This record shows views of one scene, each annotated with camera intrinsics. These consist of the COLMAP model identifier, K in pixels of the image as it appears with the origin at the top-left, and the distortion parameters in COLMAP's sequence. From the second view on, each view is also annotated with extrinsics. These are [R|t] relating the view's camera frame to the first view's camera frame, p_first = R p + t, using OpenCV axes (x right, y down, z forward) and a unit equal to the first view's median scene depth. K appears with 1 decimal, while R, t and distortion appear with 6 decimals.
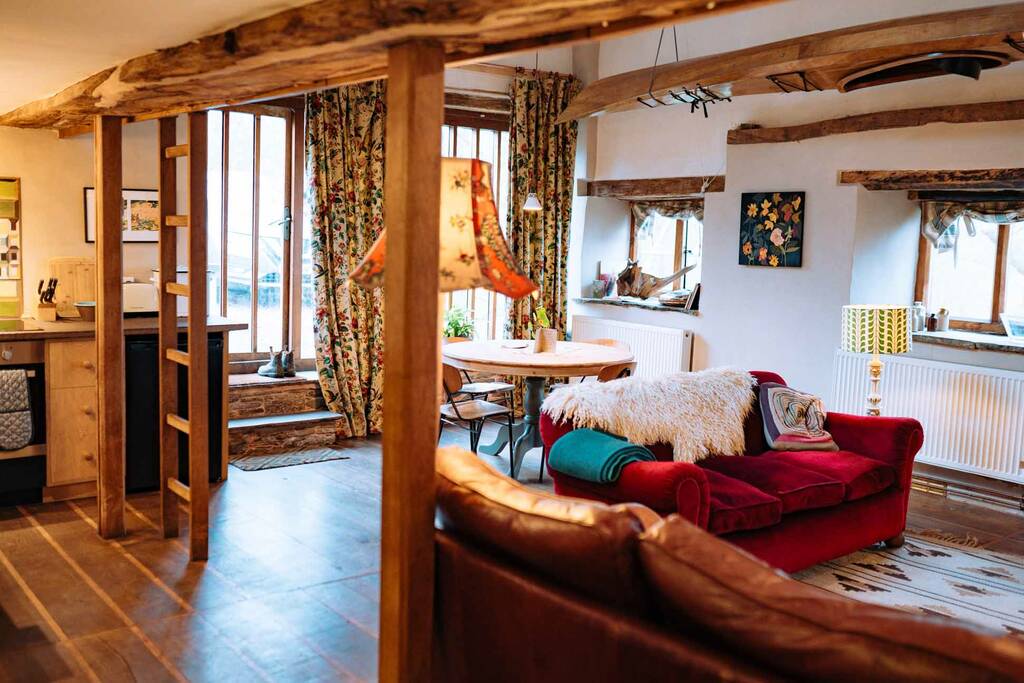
lens RADIAL K [[1002.5, 0, 513.9], [0, 1002.5, 335.2], [0, 0, 1]] dist [-0.016938, 0.000000]
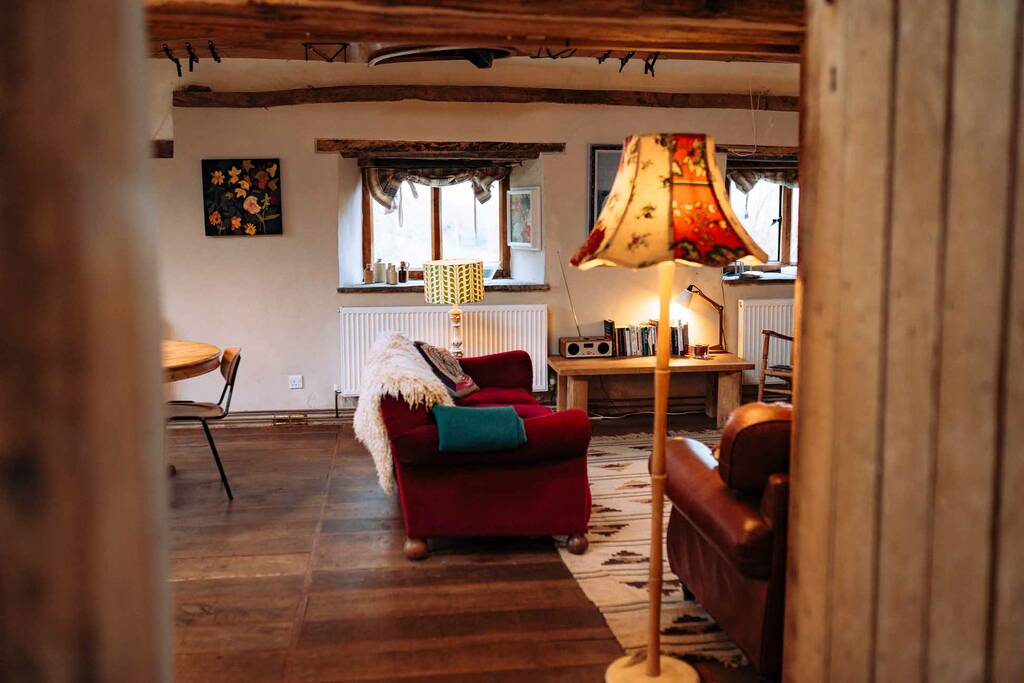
lens RADIAL K [[1002.5, 0, 513.6], [0, 1002.5, 349.4], [0, 0, 1]] dist [-0.016938, 0.000000]
pose [[0.510009, -0.159960, 0.845165, -0.477849], [0.108505, 0.986672, 0.121265, -0.051082], [-0.853298, 0.029858, 0.520568, 0.280744]]
